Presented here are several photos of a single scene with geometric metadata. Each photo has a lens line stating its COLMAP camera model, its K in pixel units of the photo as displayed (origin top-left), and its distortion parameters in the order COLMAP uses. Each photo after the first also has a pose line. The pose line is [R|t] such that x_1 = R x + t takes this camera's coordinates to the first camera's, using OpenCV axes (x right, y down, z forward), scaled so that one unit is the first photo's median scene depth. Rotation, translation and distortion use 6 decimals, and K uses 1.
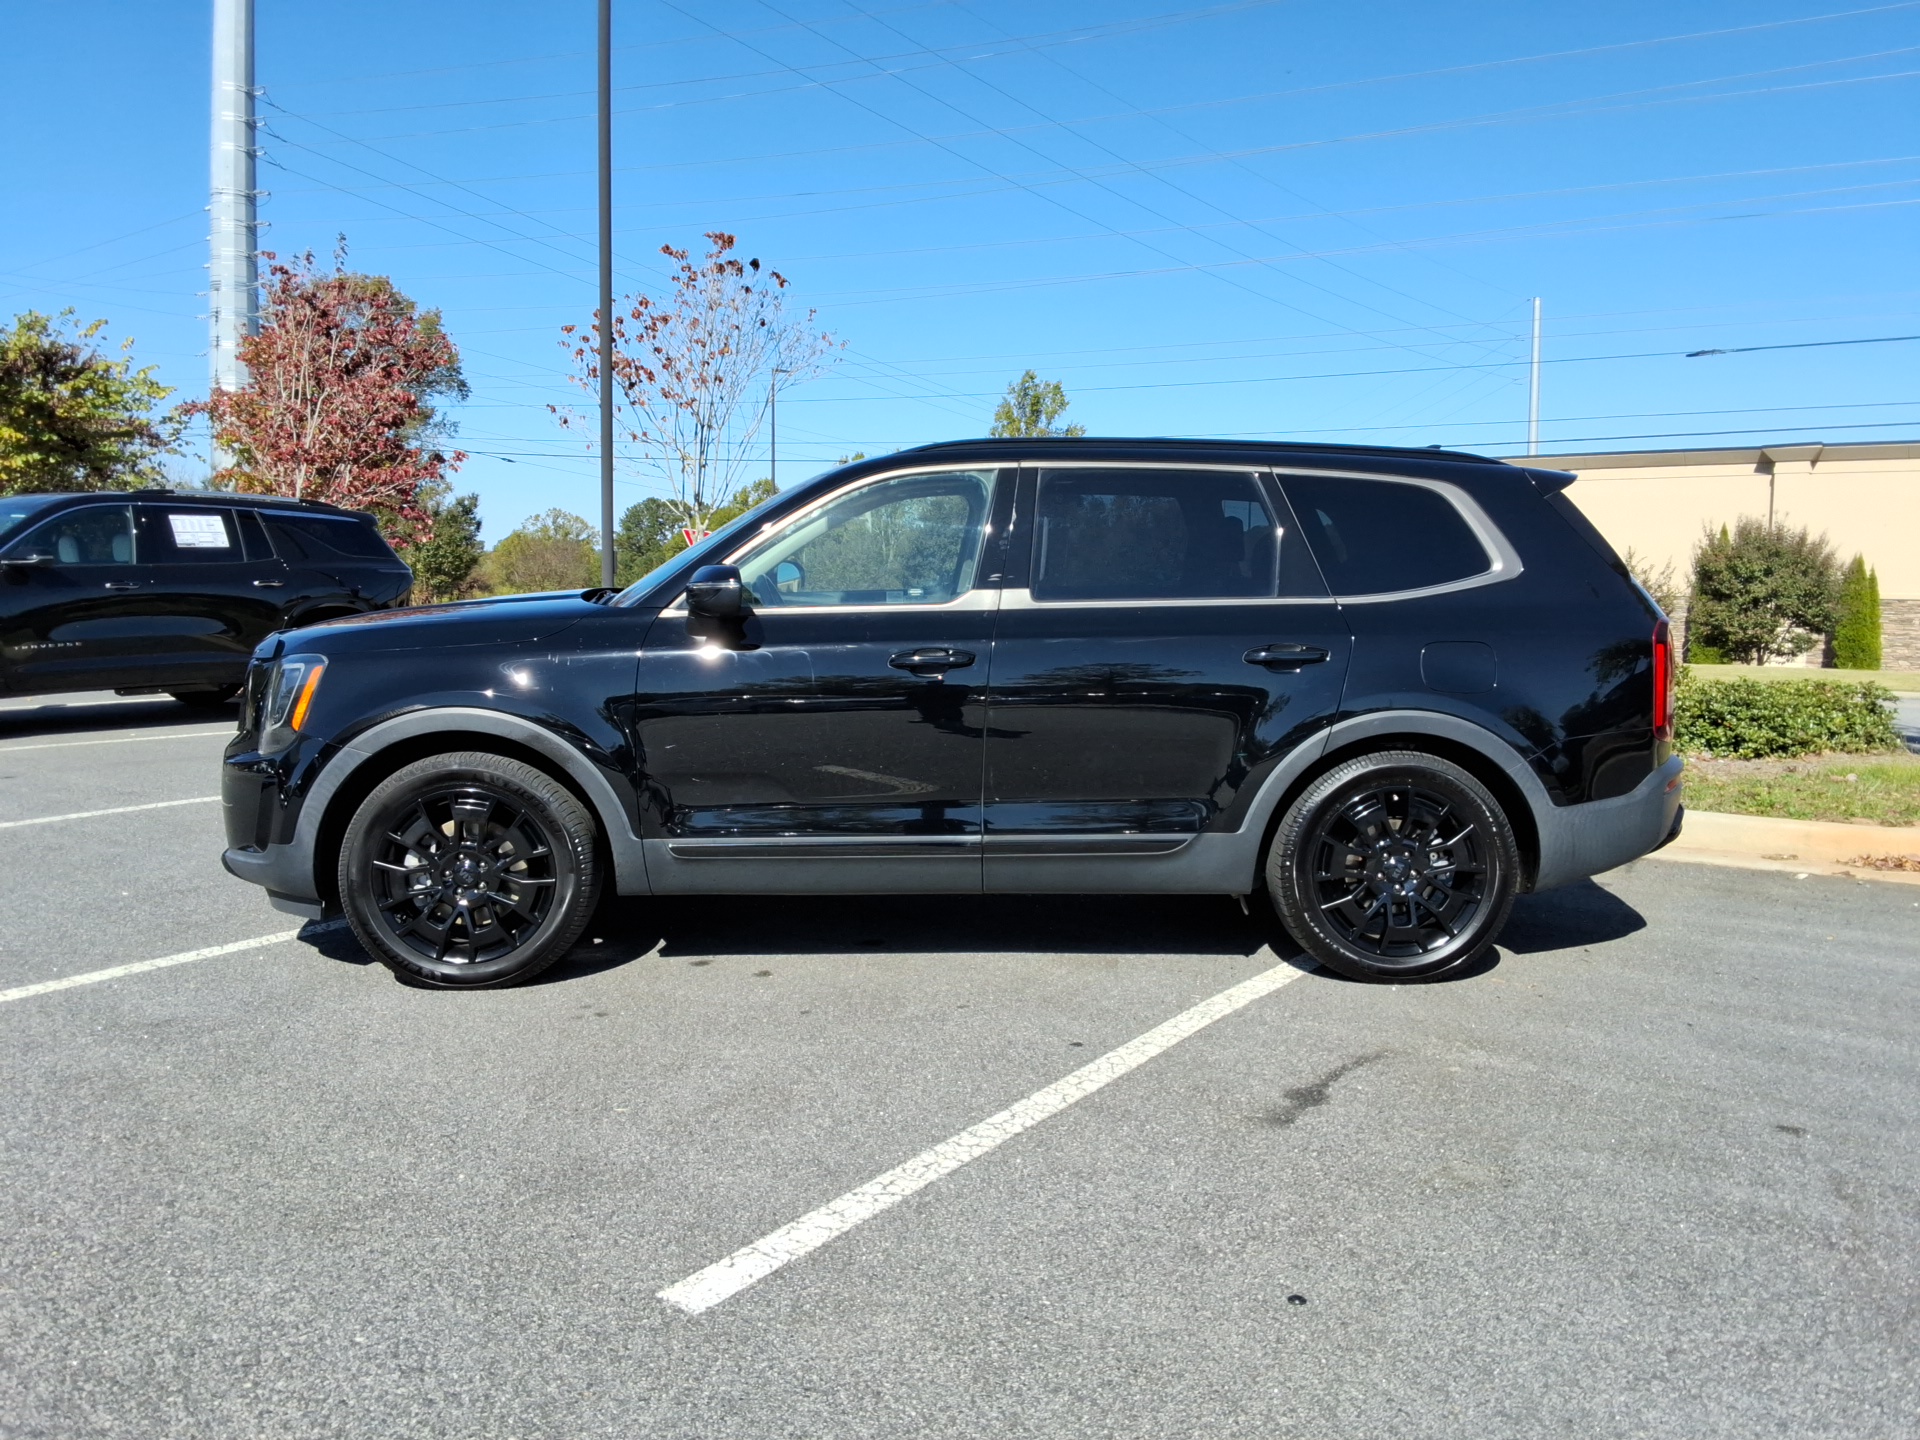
lens RADIAL K [[1541.8, 0, 985.4], [0, 1541.8, 714.3], [0, 0, 1]] dist [0.105939, -0.160686]
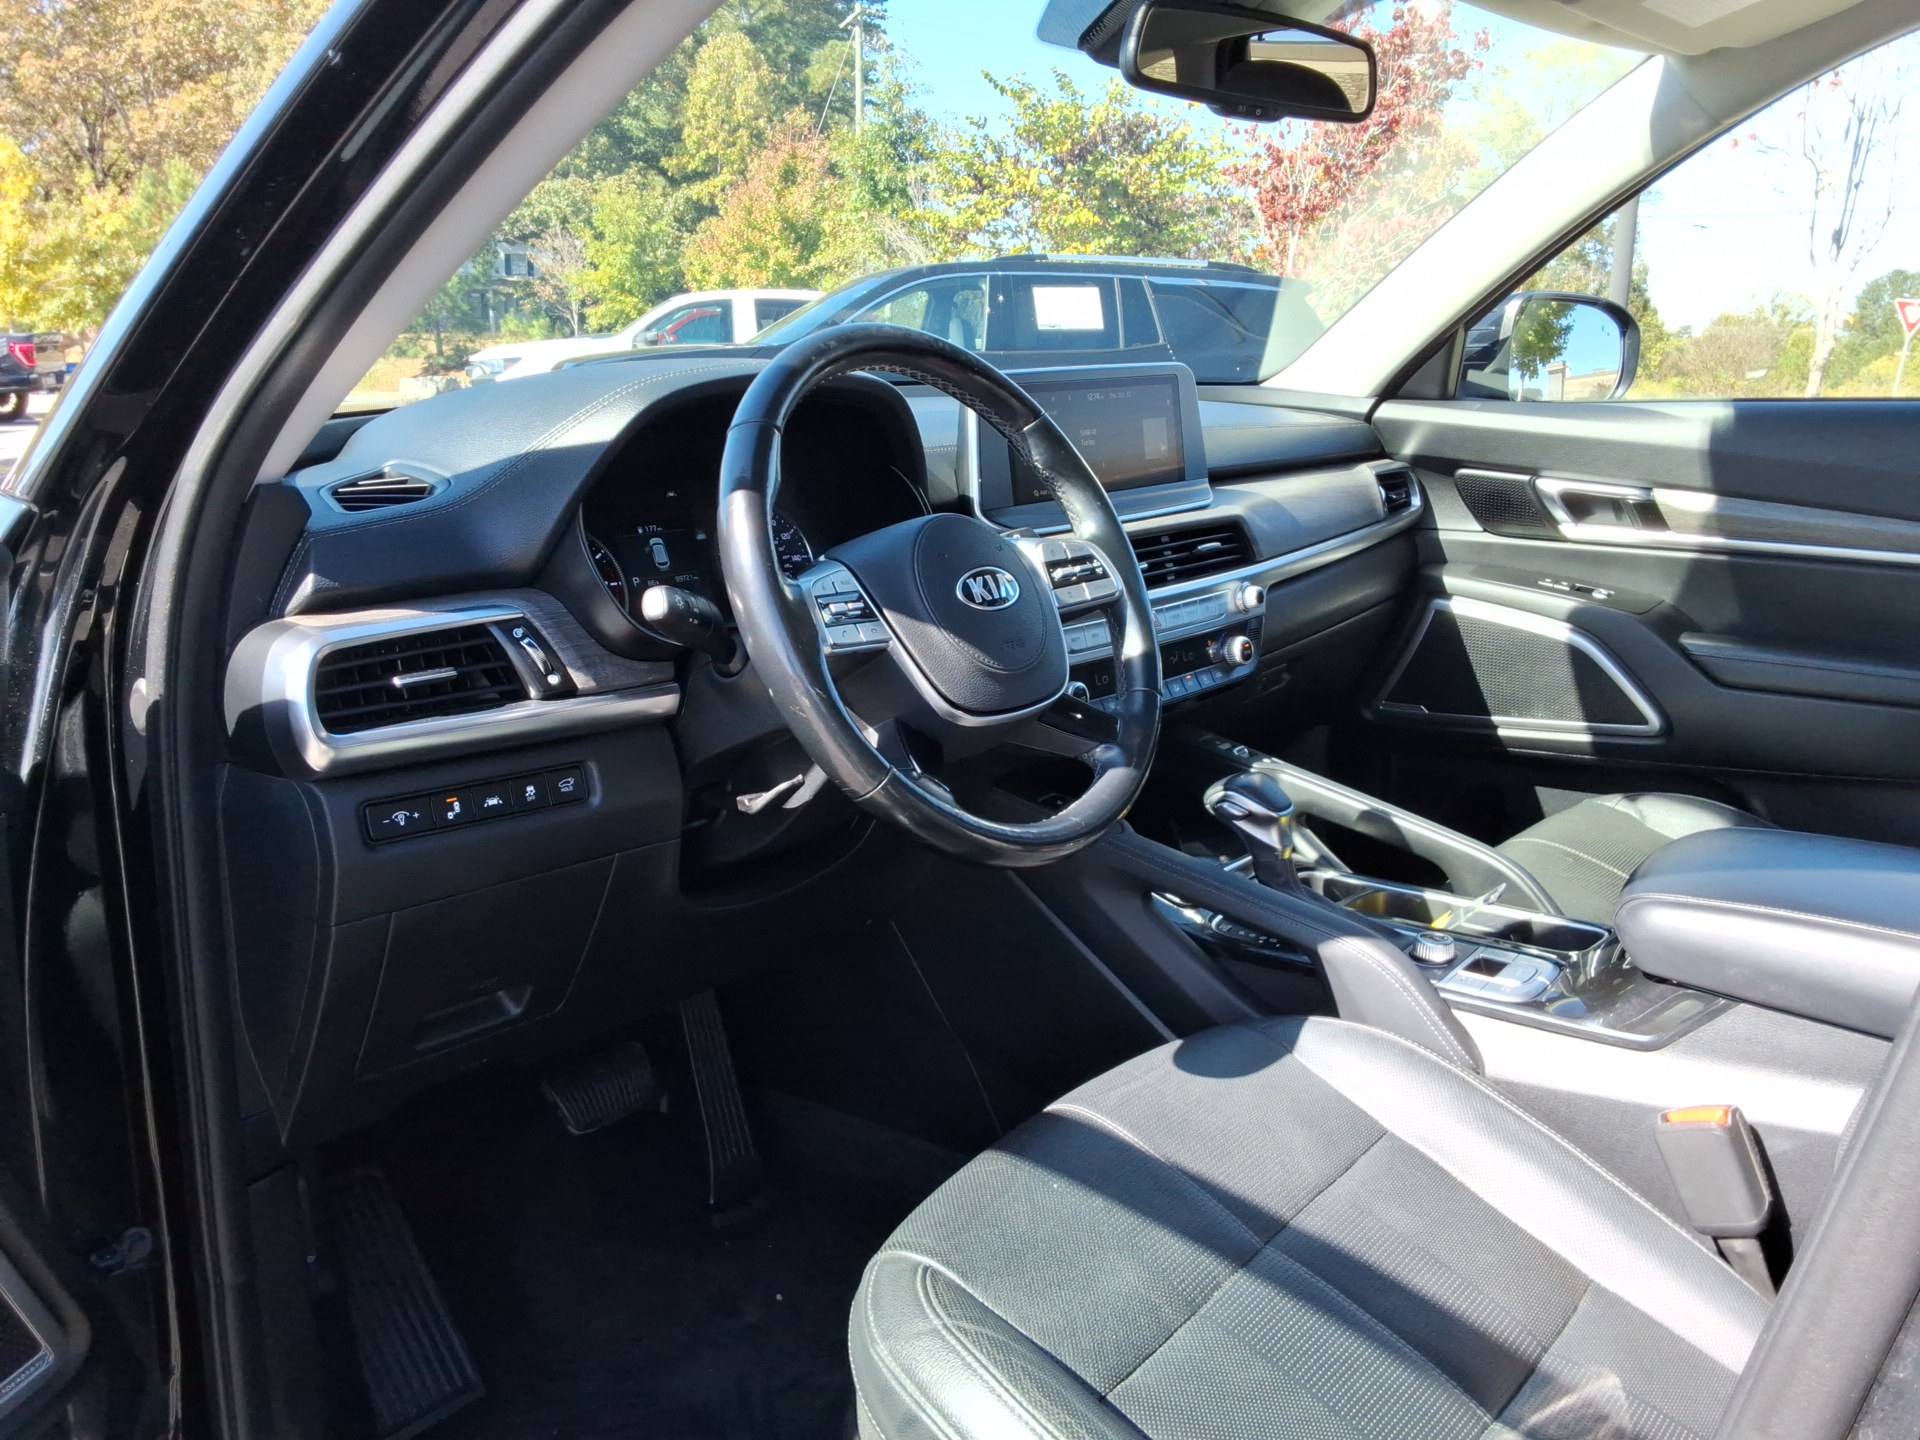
lens RADIAL K [[1553.2, 0, 1002.7], [0, 1553.2, 709.3], [0, 0, 1]] dist [0.104309, -0.121492]
pose [[0.757380, 0.140837, -0.637606, -0.000321], [-0.059480, 0.987284, 0.147422, -0.031694], [0.650260, -0.073729, 0.756125, 0.369148]]
